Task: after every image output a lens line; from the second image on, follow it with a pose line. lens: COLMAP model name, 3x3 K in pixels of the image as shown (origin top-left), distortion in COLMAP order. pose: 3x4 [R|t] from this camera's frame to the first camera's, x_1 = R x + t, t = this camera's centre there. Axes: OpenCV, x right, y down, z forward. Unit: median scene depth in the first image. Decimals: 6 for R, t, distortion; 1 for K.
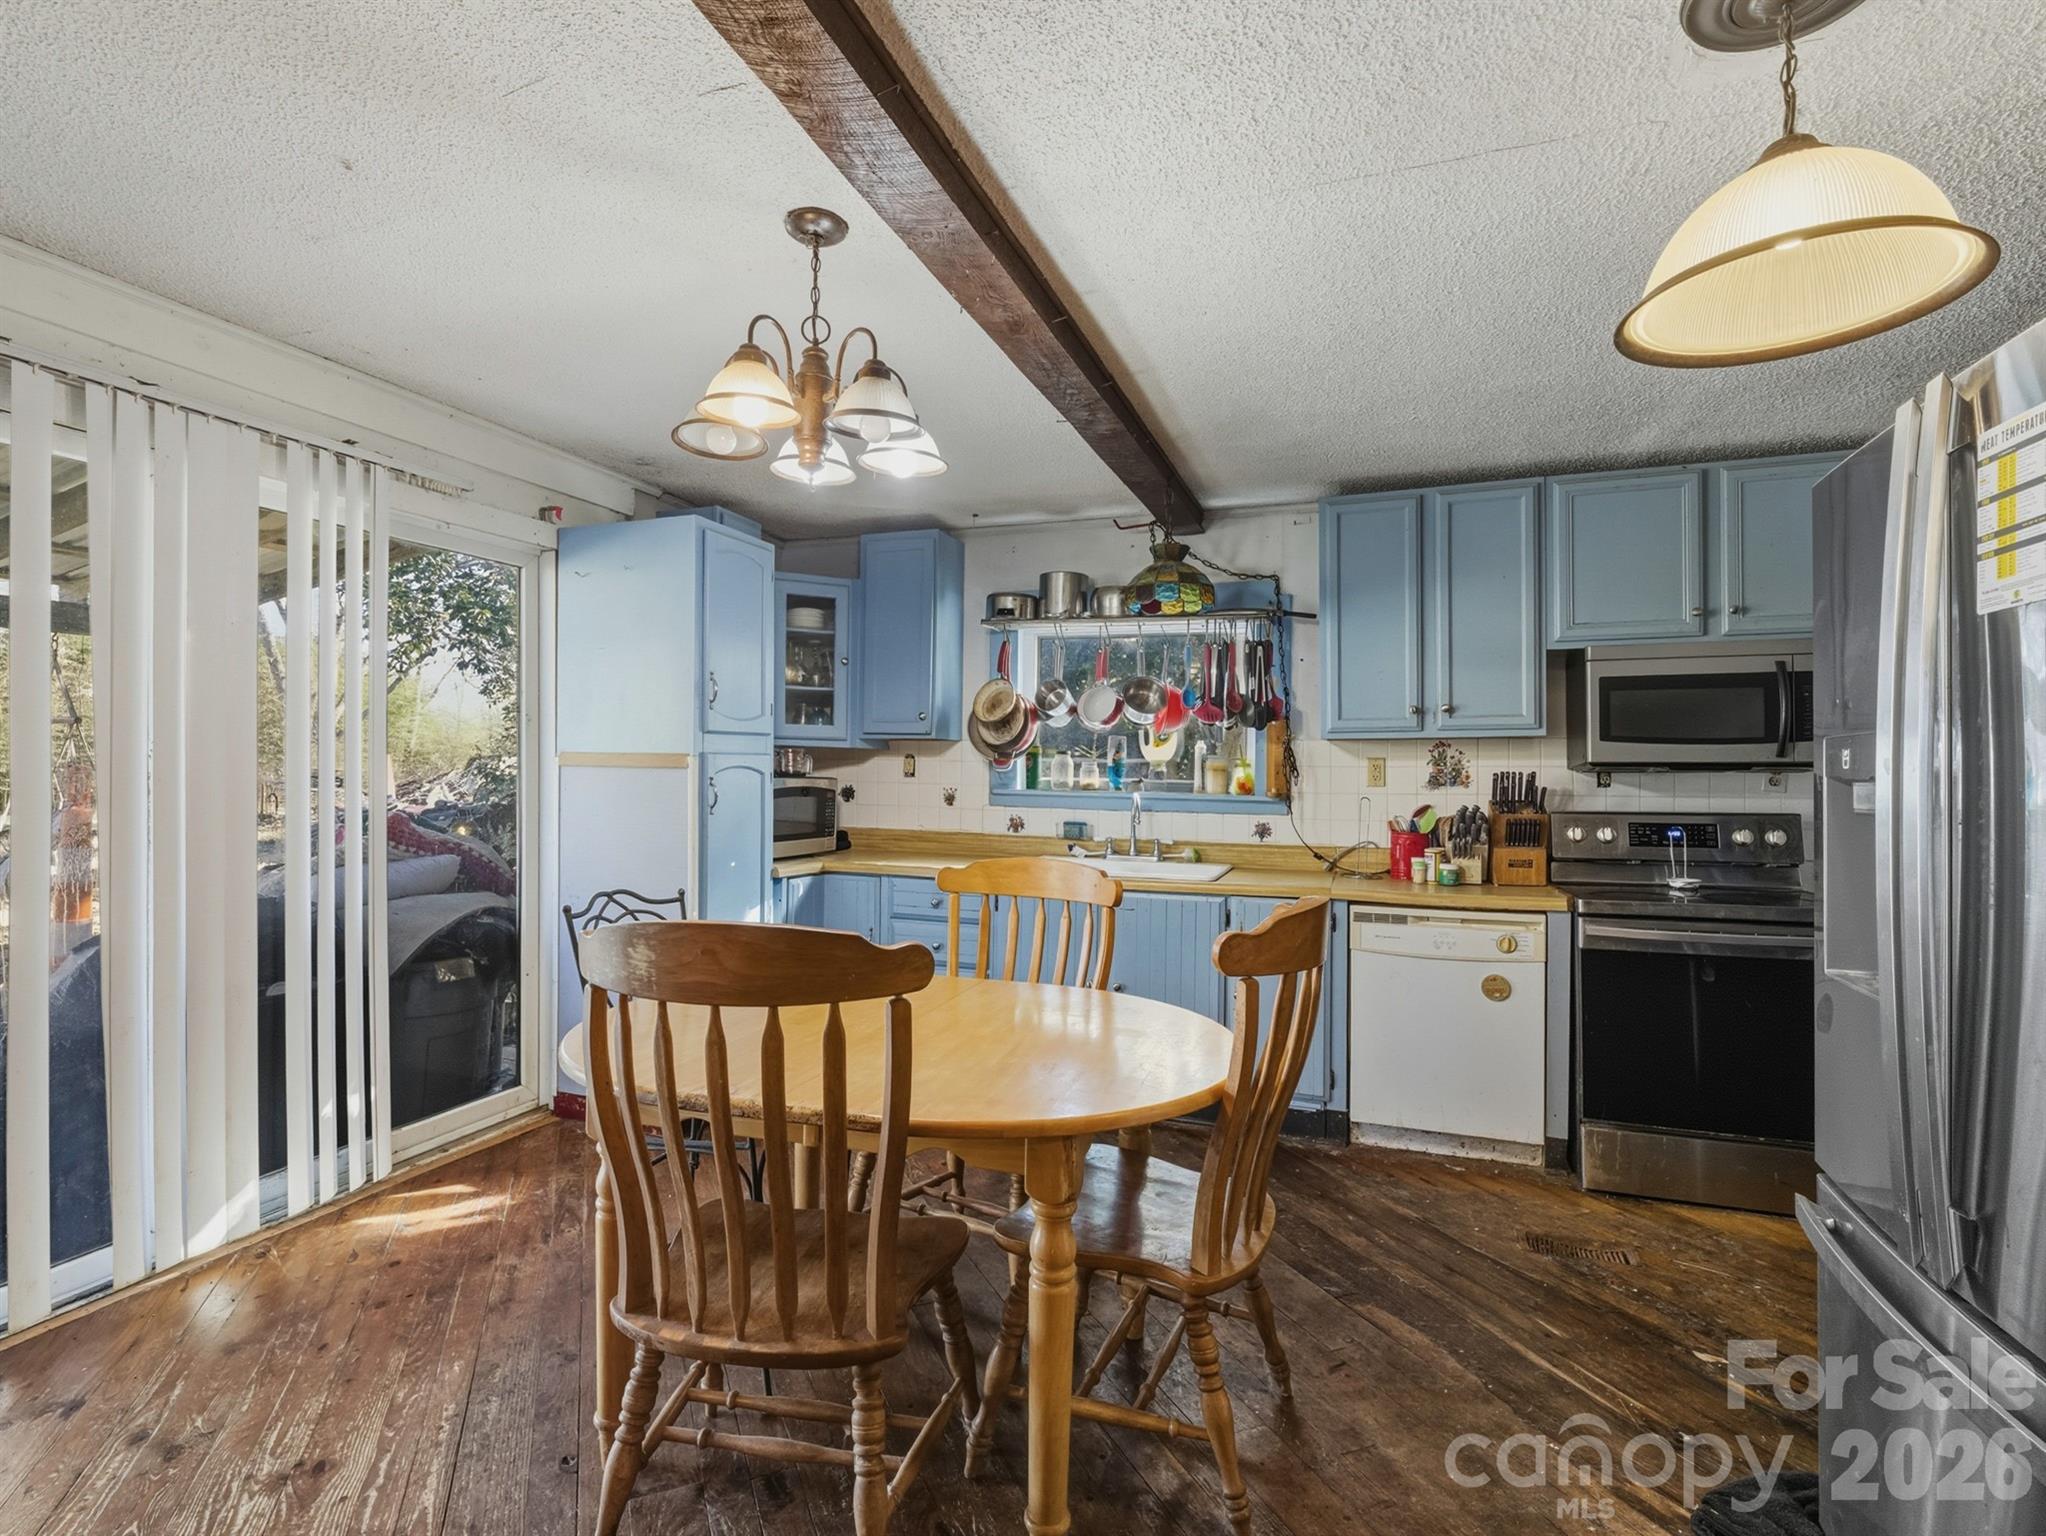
lens RADIAL K [[969.0, 0, 1025.2], [0, 969.0, 778.4], [0, 0, 1]] dist [0.000510, -0.000817]
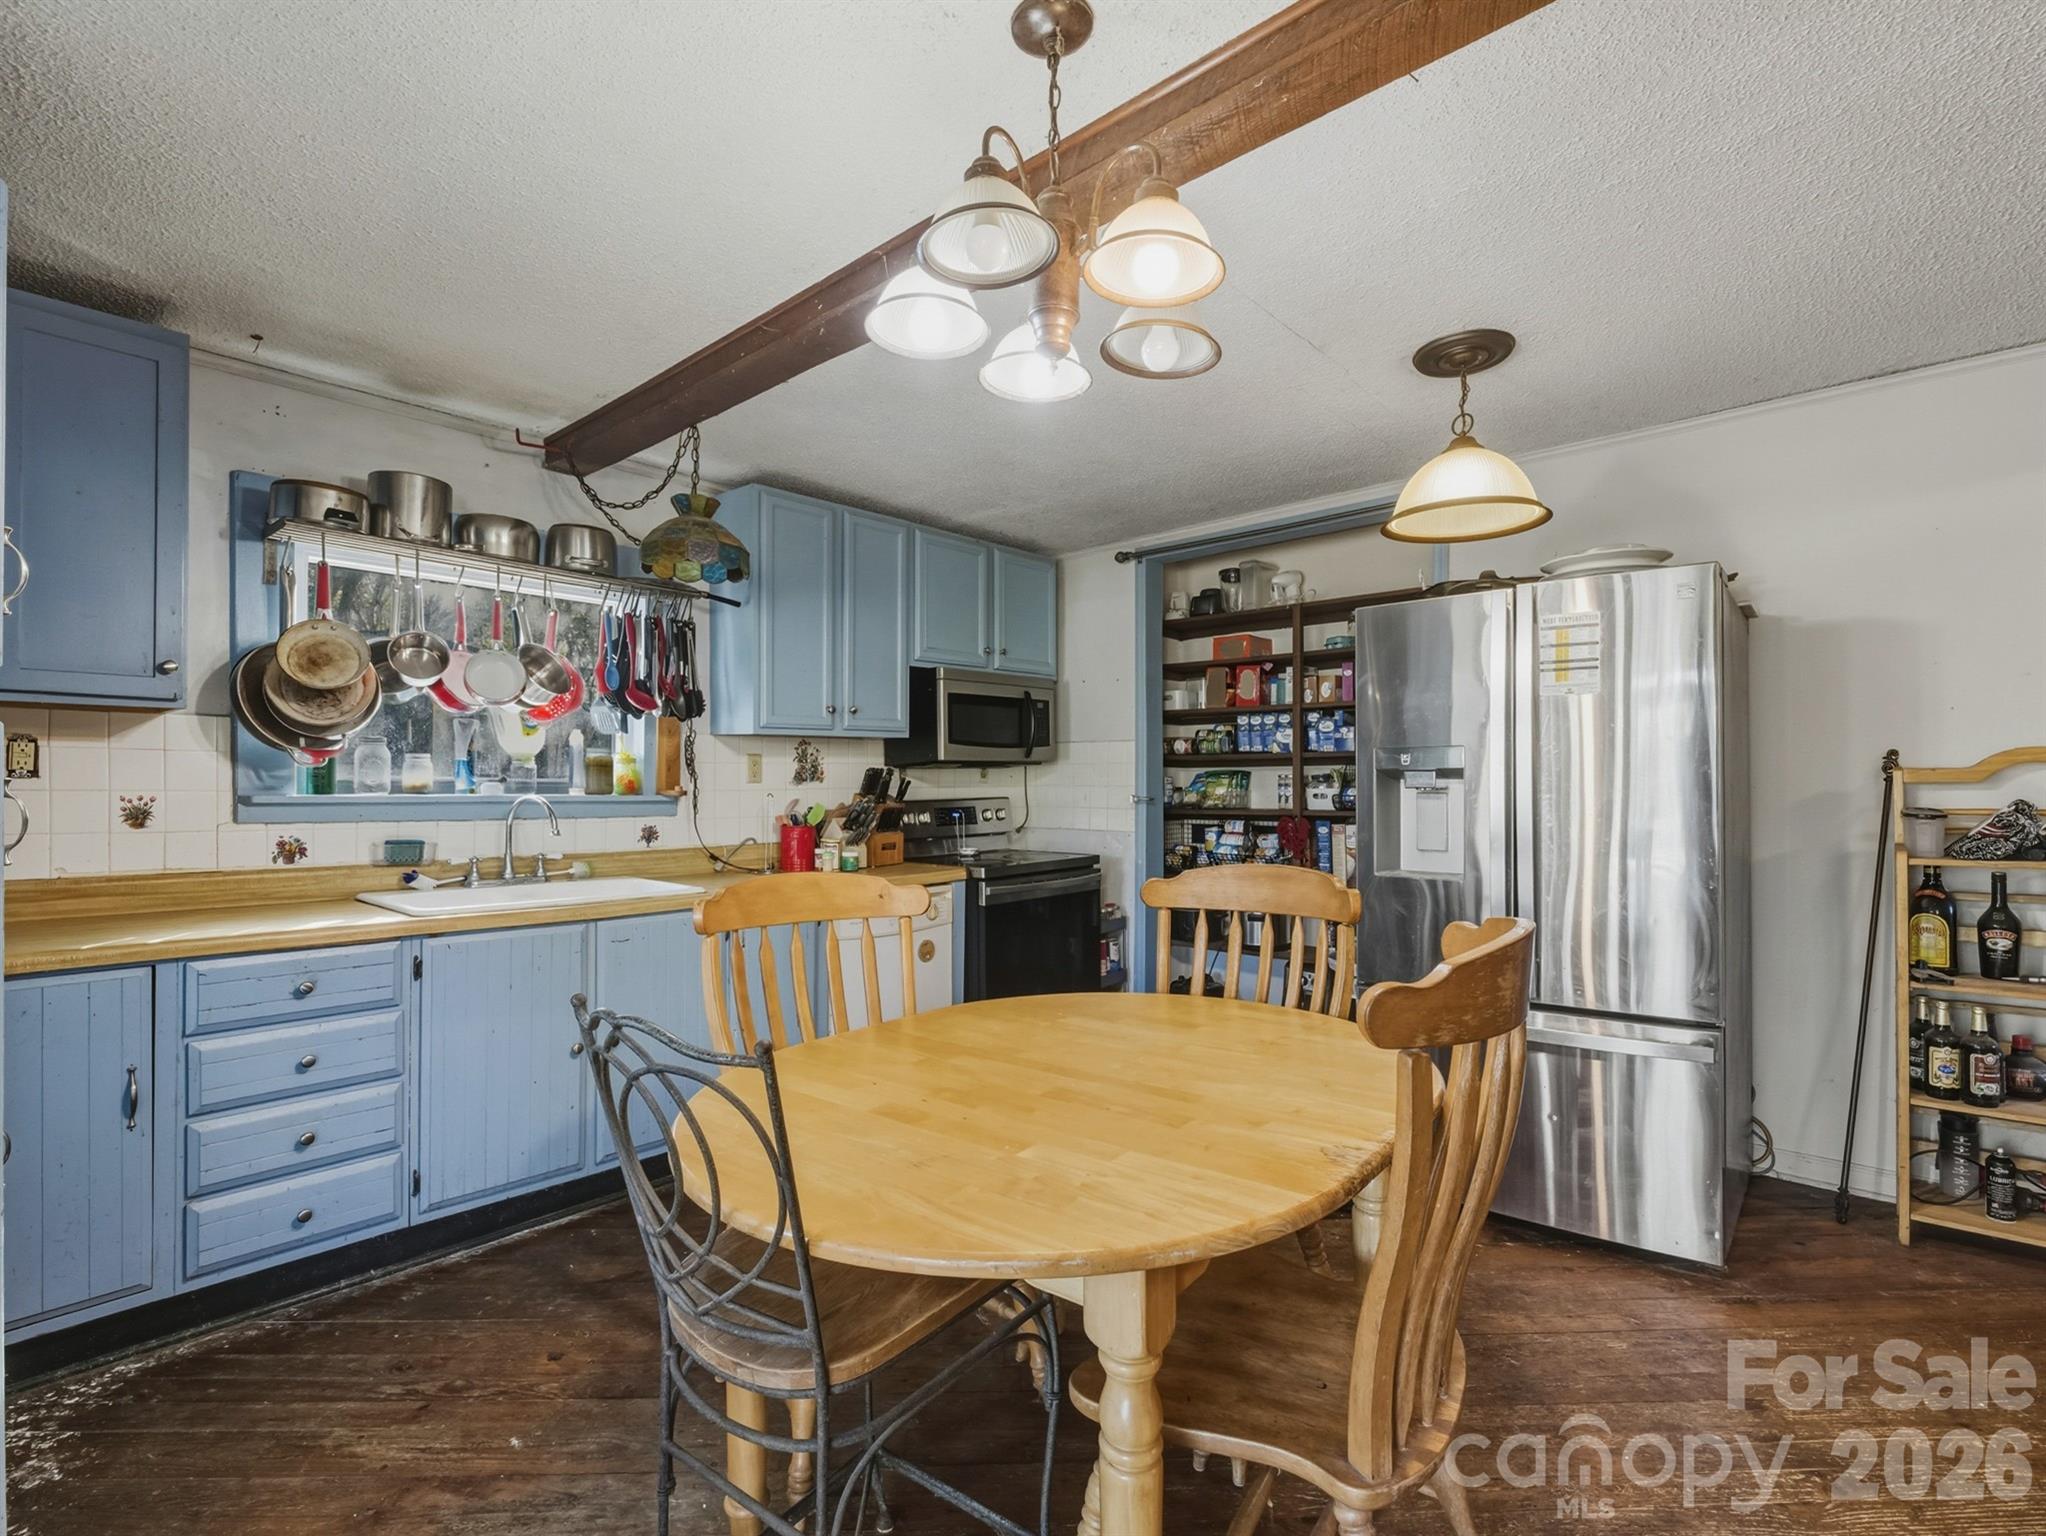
lens RADIAL K [[969.0, 0, 1008.7], [0, 969.0, 787.3], [0, 0, 1]] dist [0.000510, -0.000817]
pose [[0.391965, -0.016211, 0.919837, -0.438962], [0.008234, 0.999867, 0.014112, 0.001182], [-0.919943, 0.002042, 0.392046, 0.352894]]
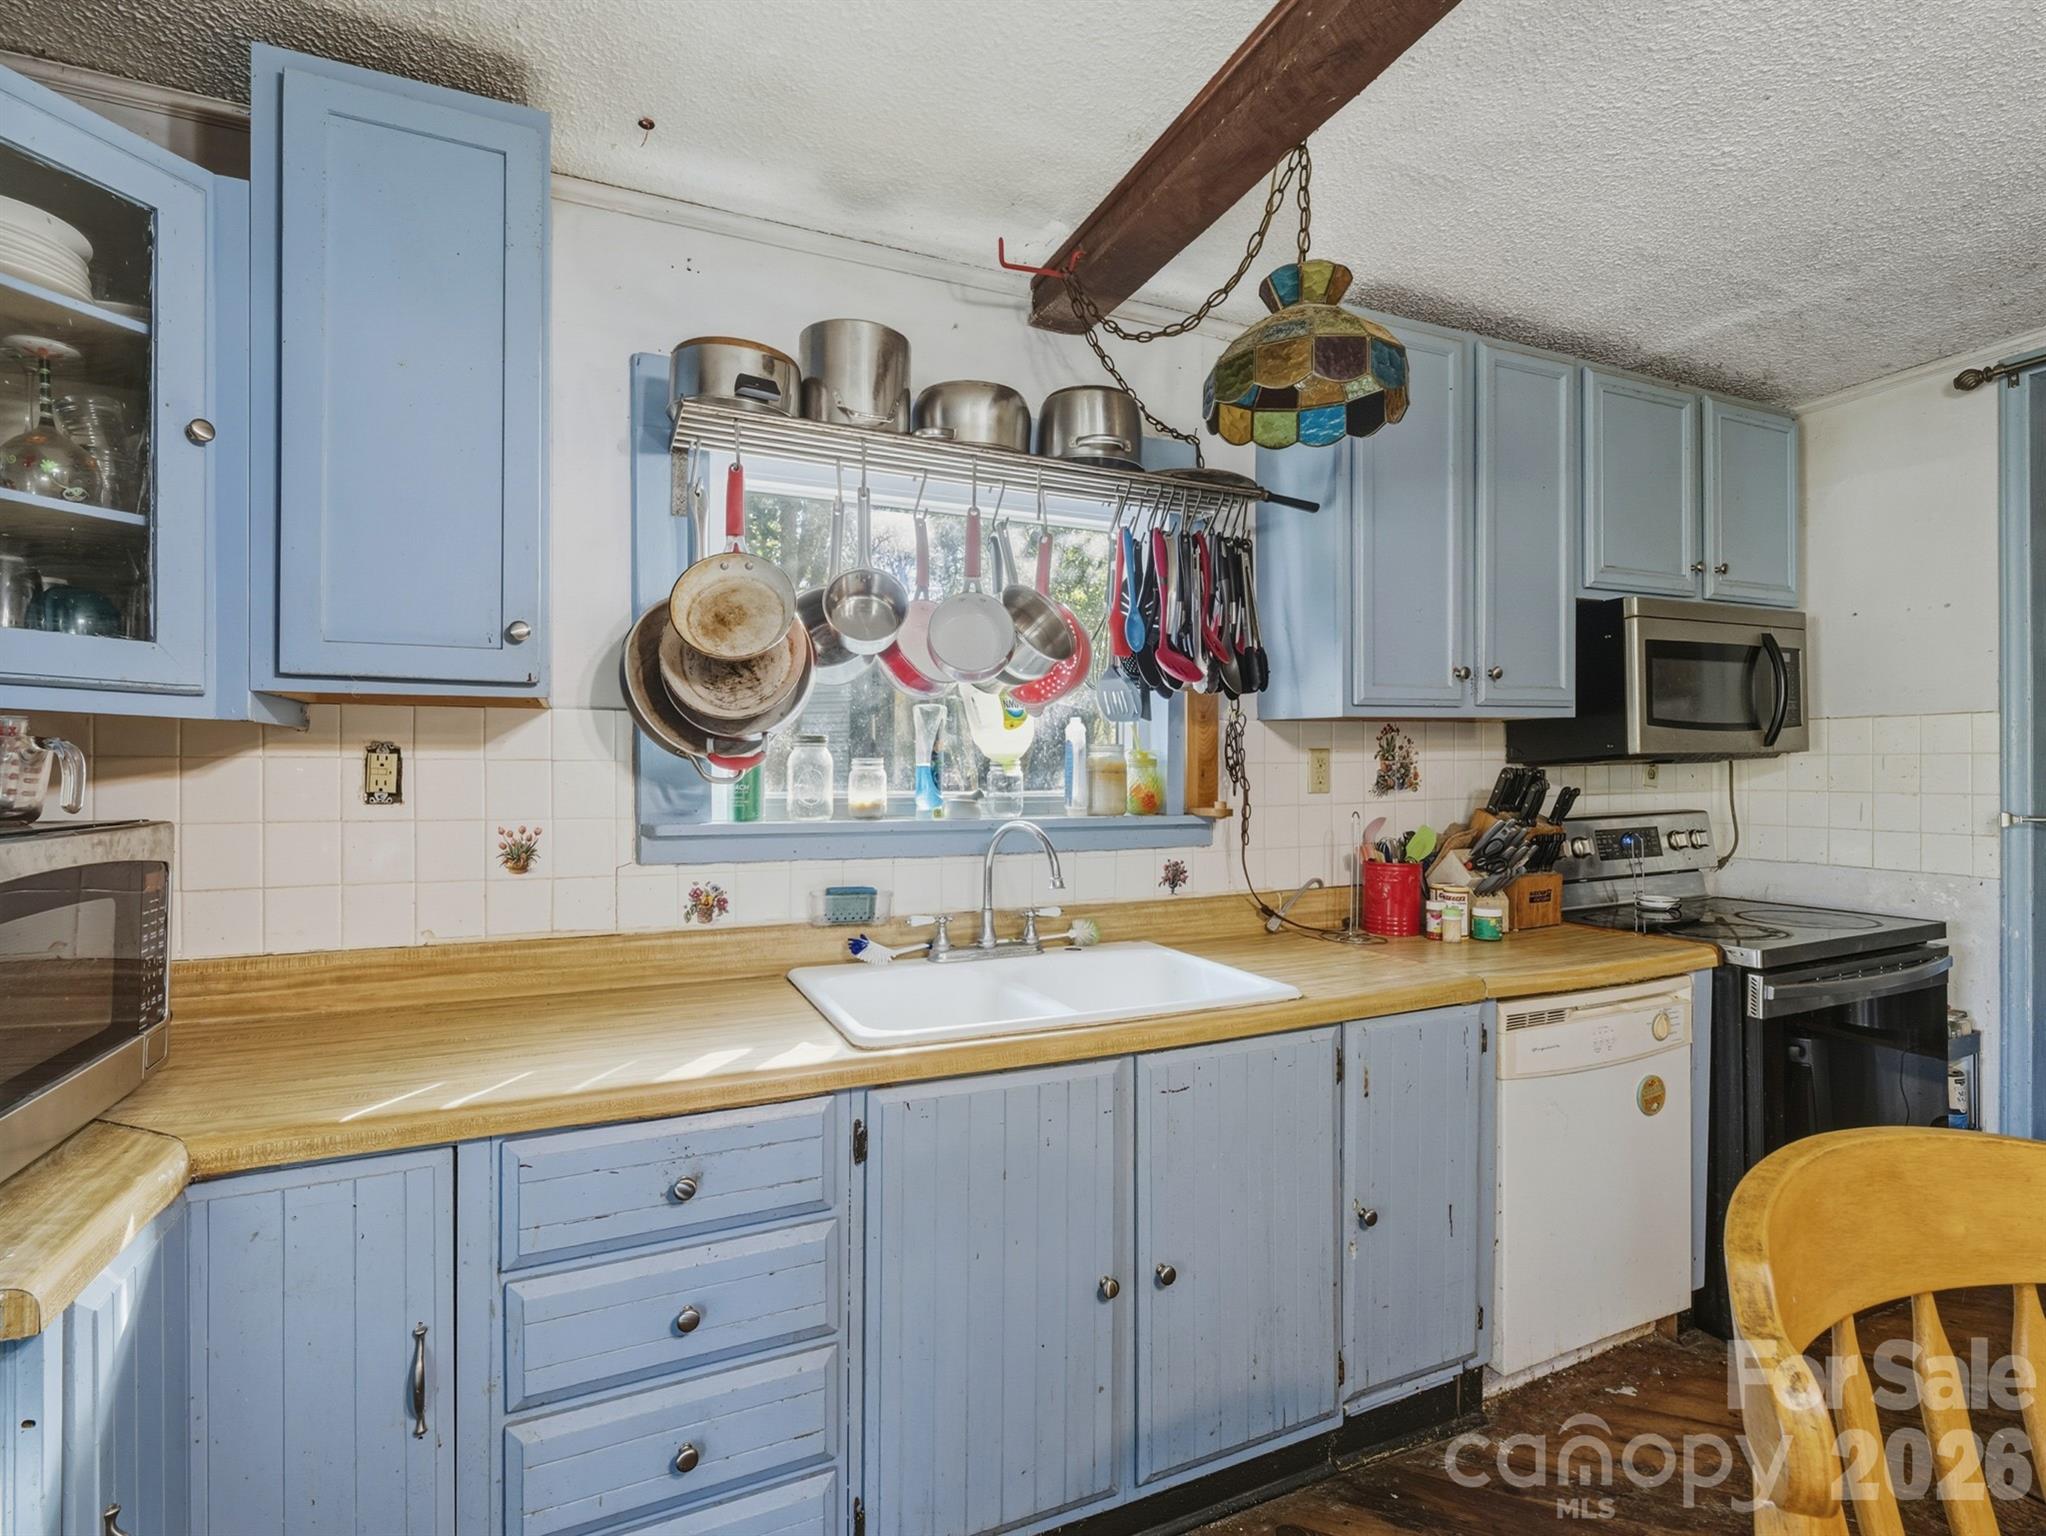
lens RADIAL K [[969.0, 0, 1013.8], [0, 969.0, 770.1], [0, 0, 1]] dist [0.000510, -0.000817]
pose [[0.731190, -0.015088, 0.682007, -0.220086], [0.017755, 0.999838, 0.003084, -0.011995], [-0.681943, 0.009854, 0.731339, 0.641819]]
